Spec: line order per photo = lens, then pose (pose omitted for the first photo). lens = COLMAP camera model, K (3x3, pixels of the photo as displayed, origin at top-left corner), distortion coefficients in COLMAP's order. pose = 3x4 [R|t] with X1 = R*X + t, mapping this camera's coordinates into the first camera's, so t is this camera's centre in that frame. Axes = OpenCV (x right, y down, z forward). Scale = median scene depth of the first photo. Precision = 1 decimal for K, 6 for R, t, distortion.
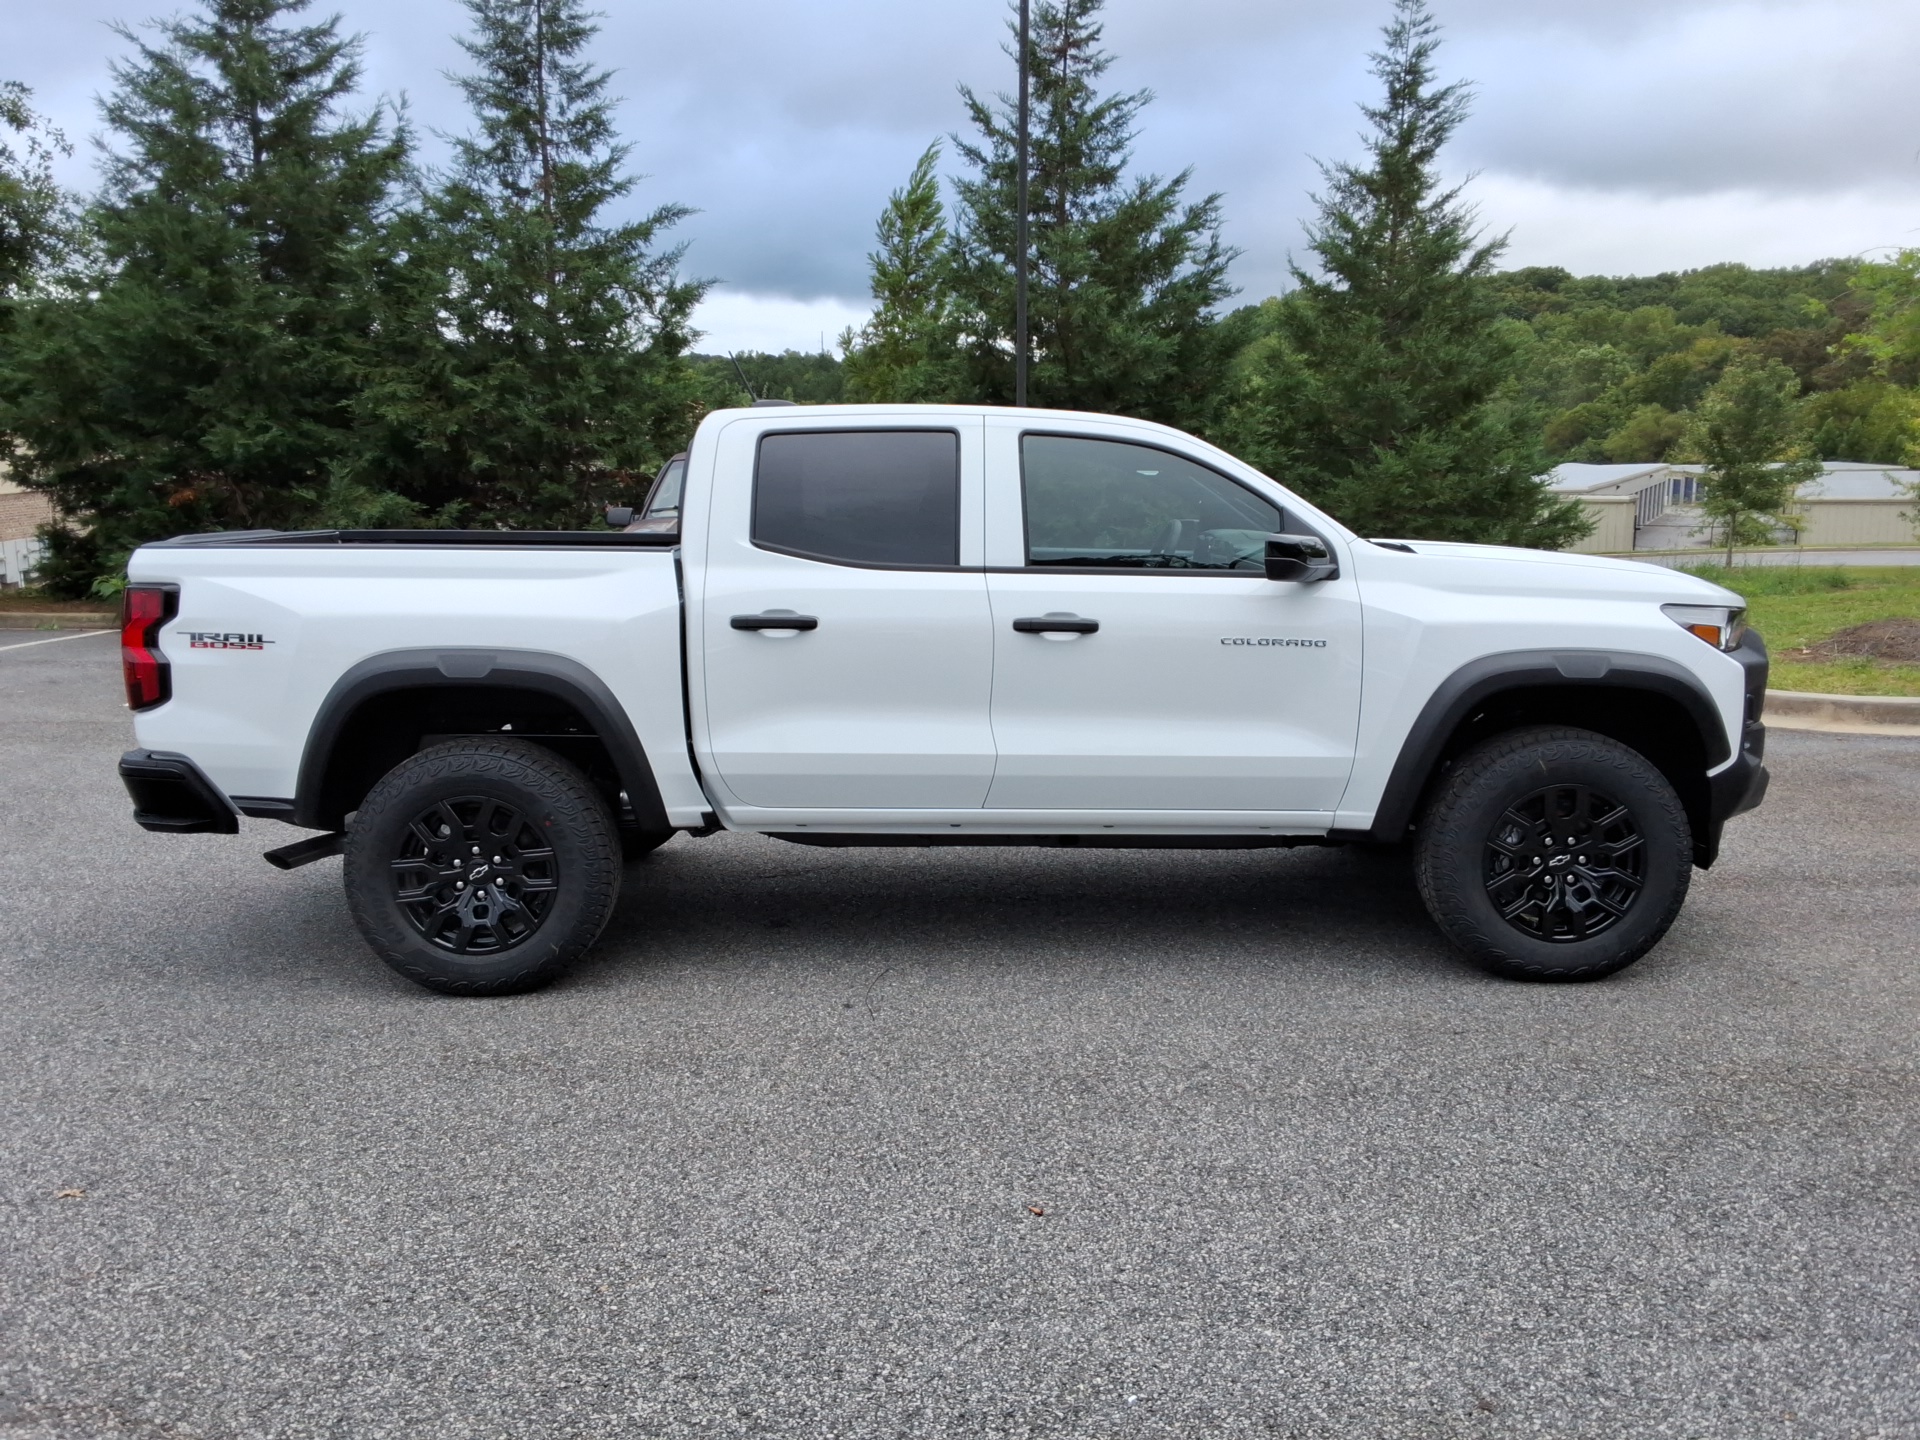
lens RADIAL K [[1572.9, 0, 968.7], [0, 1572.9, 713.4], [0, 0, 1]] dist [0.110429, -0.176159]
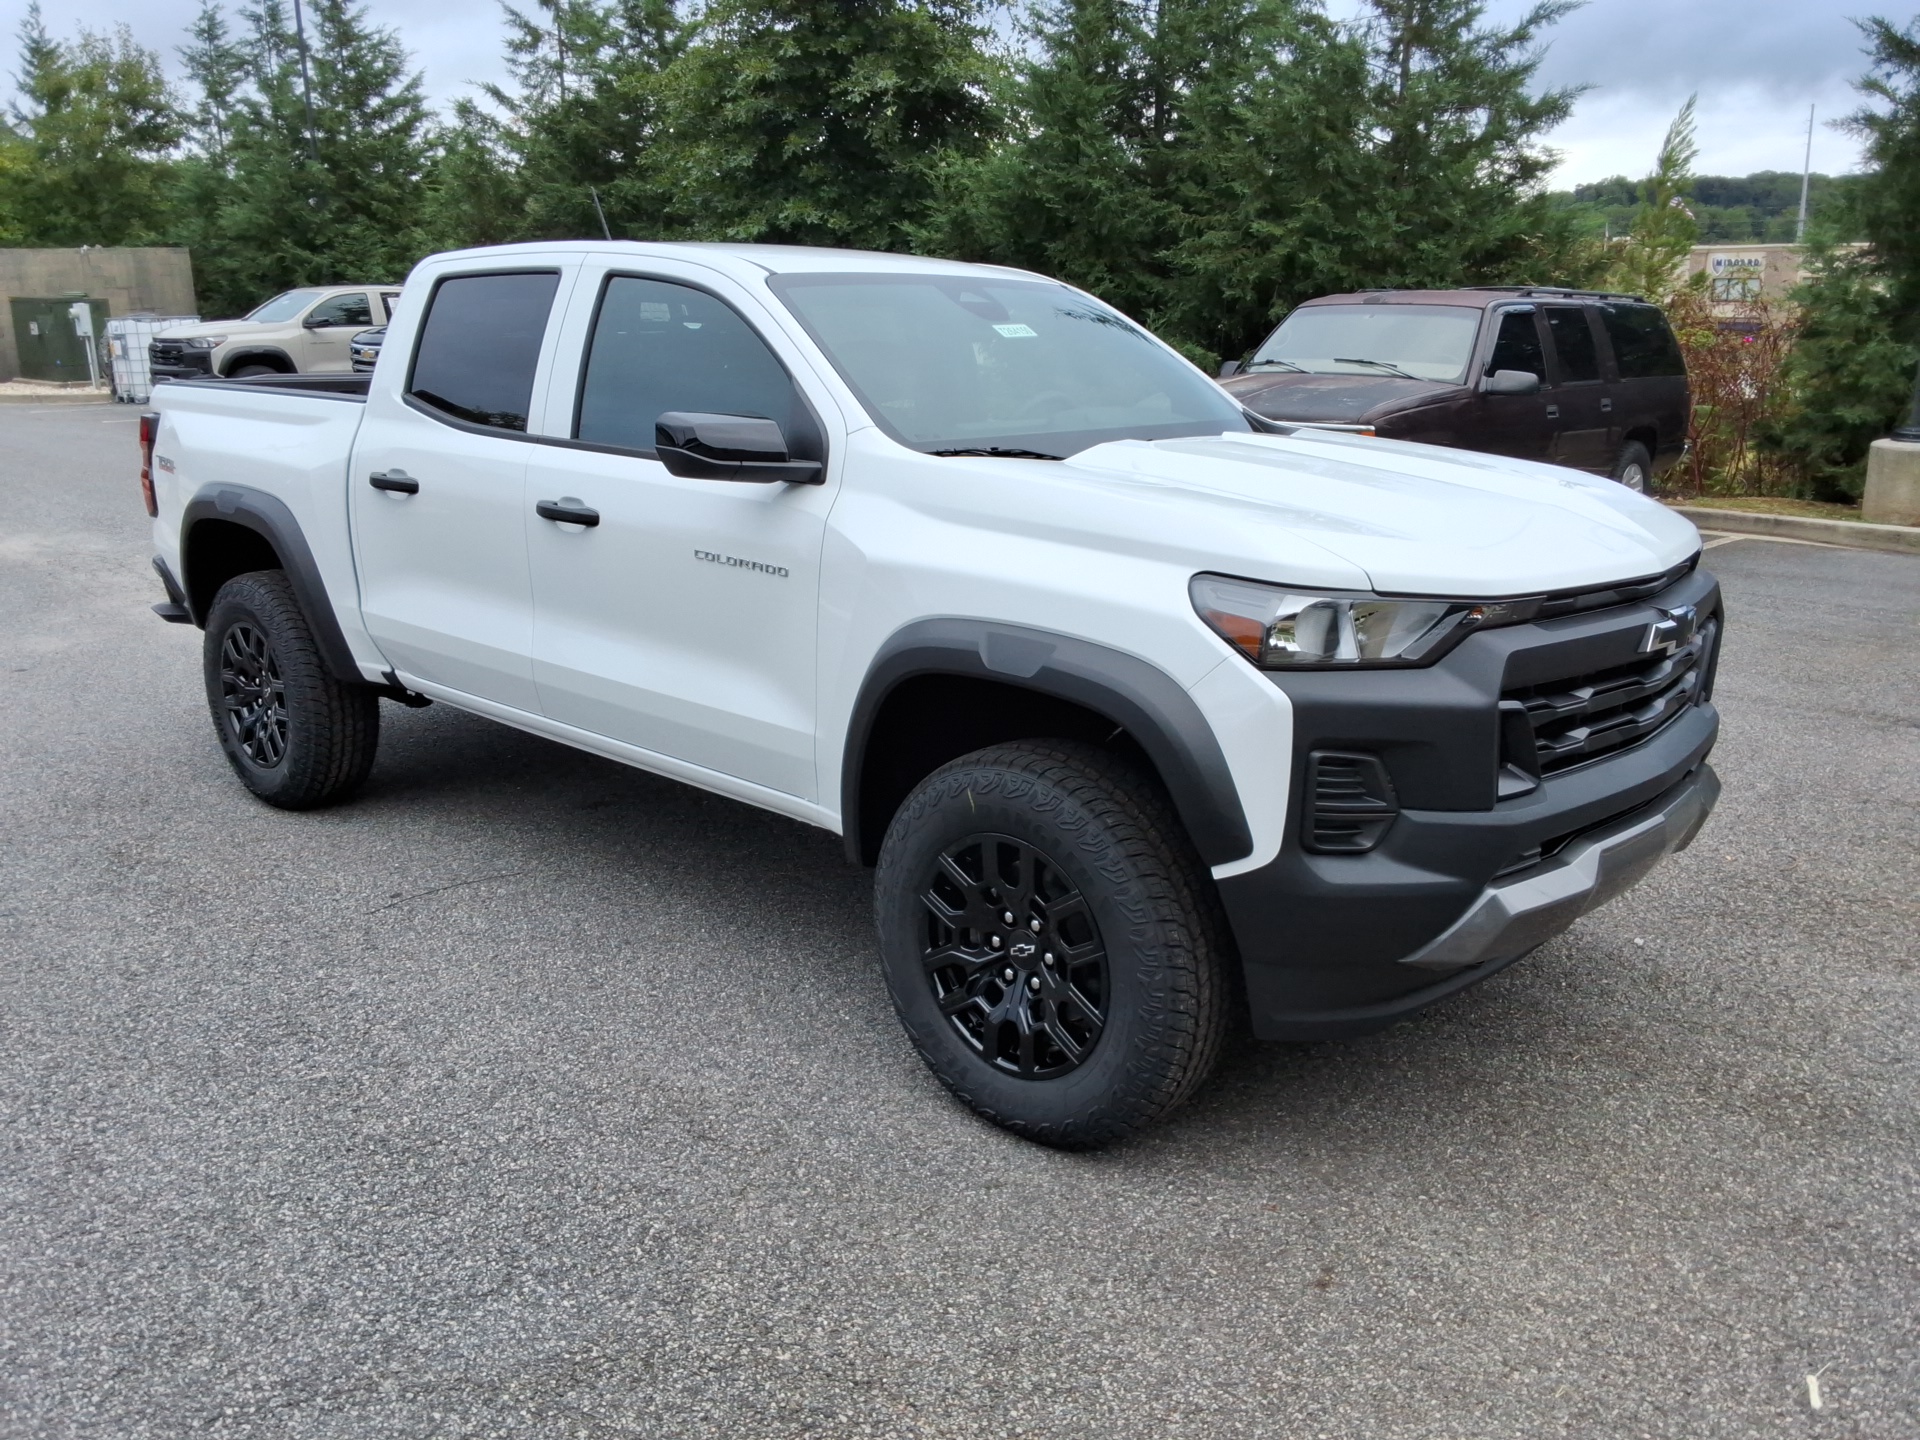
lens RADIAL K [[1559.3, 0, 960.0], [0, 1559.3, 720.0], [0, 0, 1]] dist [0.118391, -0.167290]
pose [[0.713380, 0.174999, -0.678576, 0.770768], [-0.108257, 0.984214, 0.140011, -0.085467], [0.692365, -0.026420, 0.721063, 0.536547]]
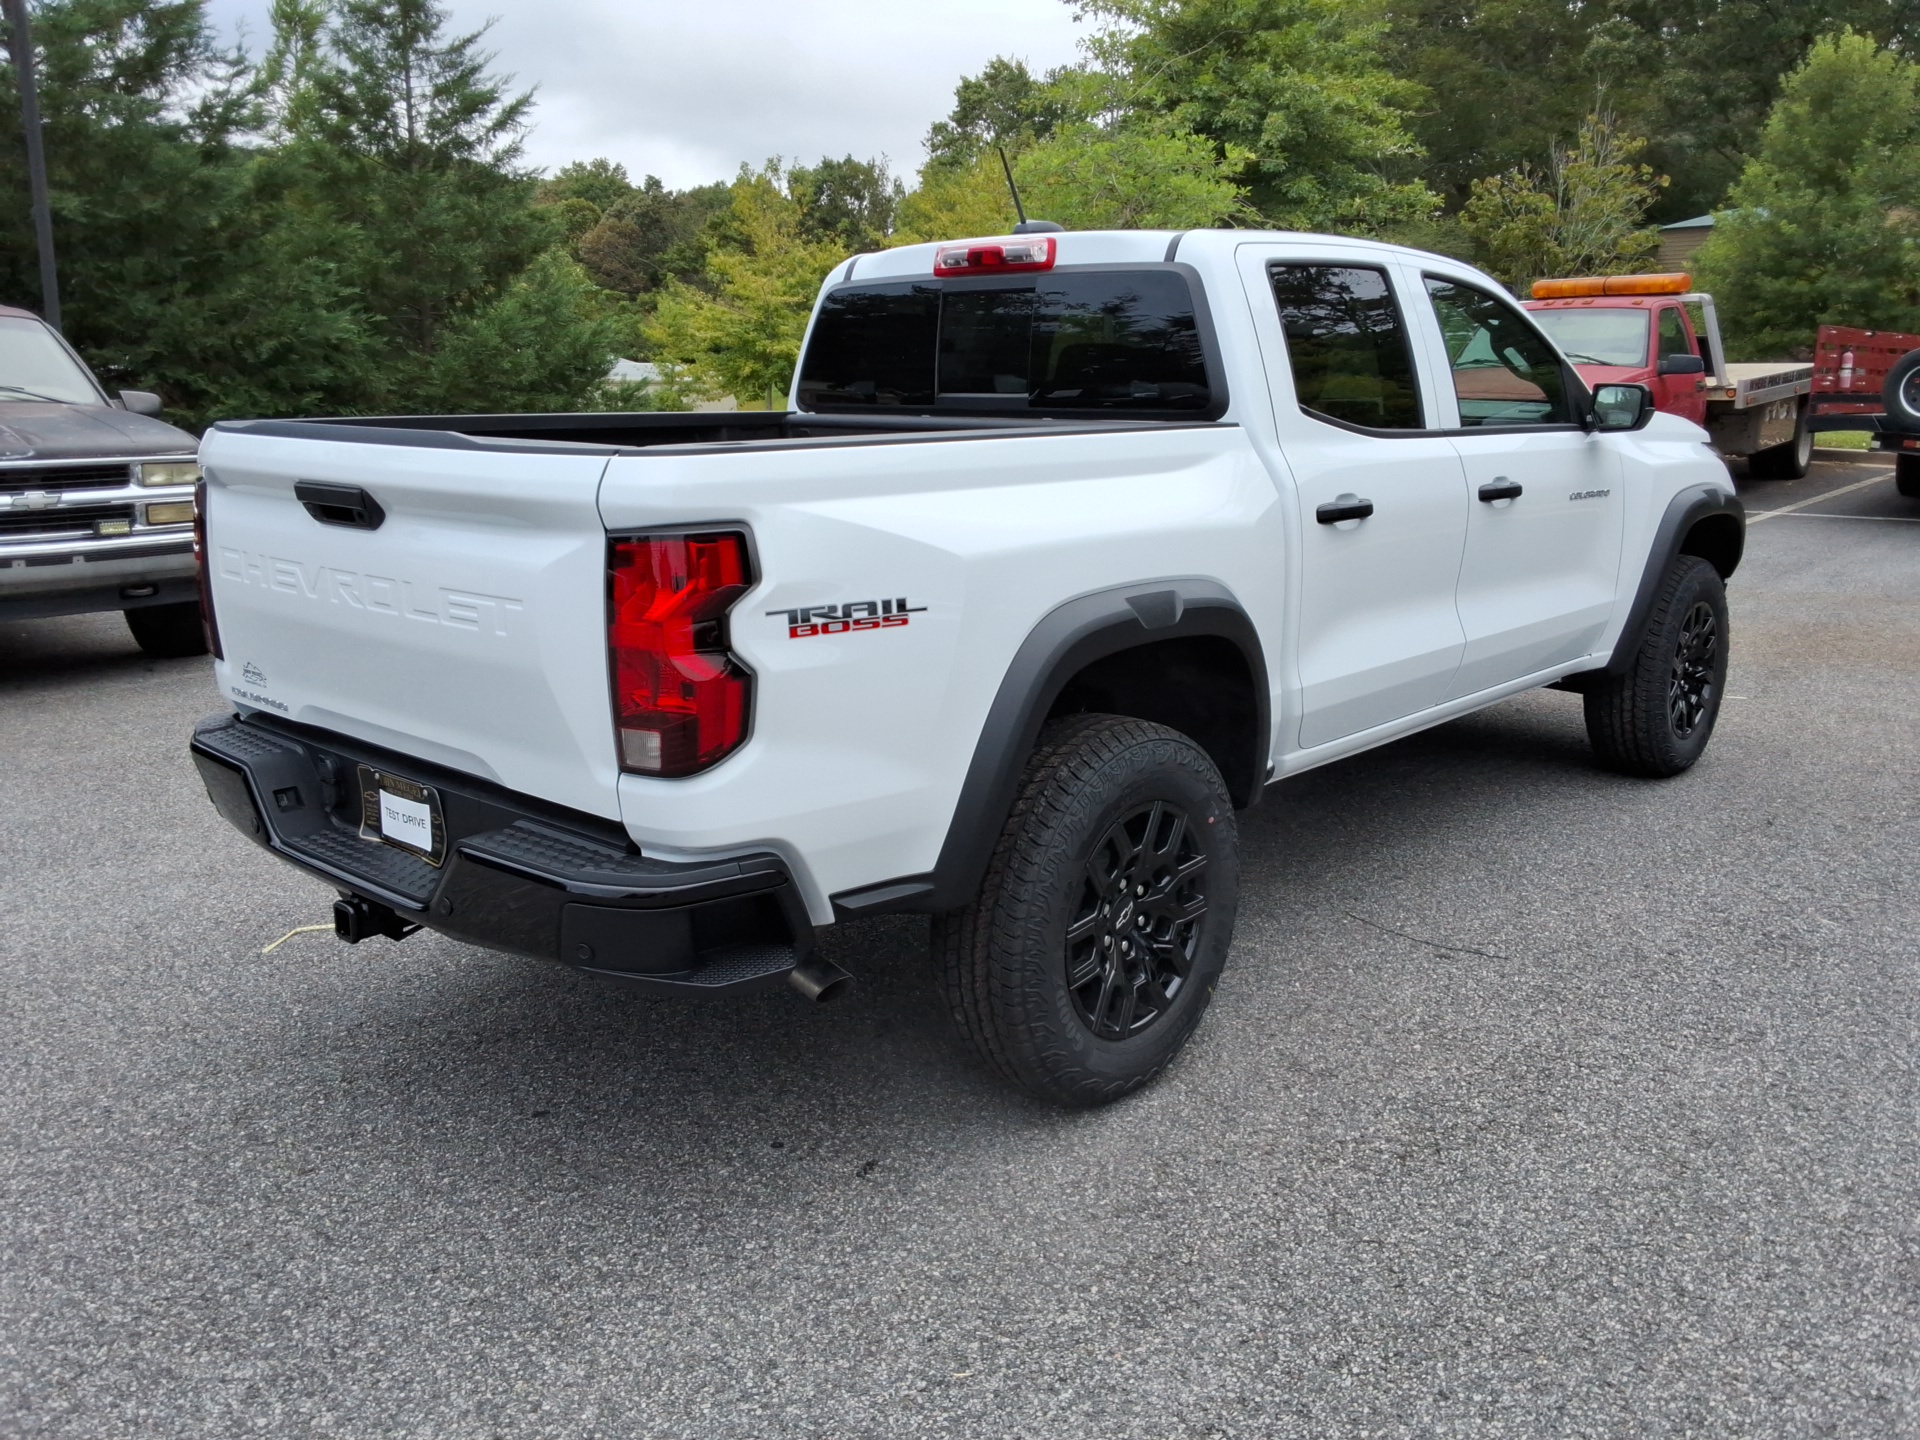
lens RADIAL K [[1554.8, 0, 969.7], [0, 1554.8, 725.4], [0, 0, 1]] dist [0.130167, -0.205980]
pose [[0.676407, -0.167581, 0.717210, -0.809248], [0.109706, 0.985832, 0.126881, -0.070638], [-0.728312, -0.007141, 0.685208, 0.588244]]
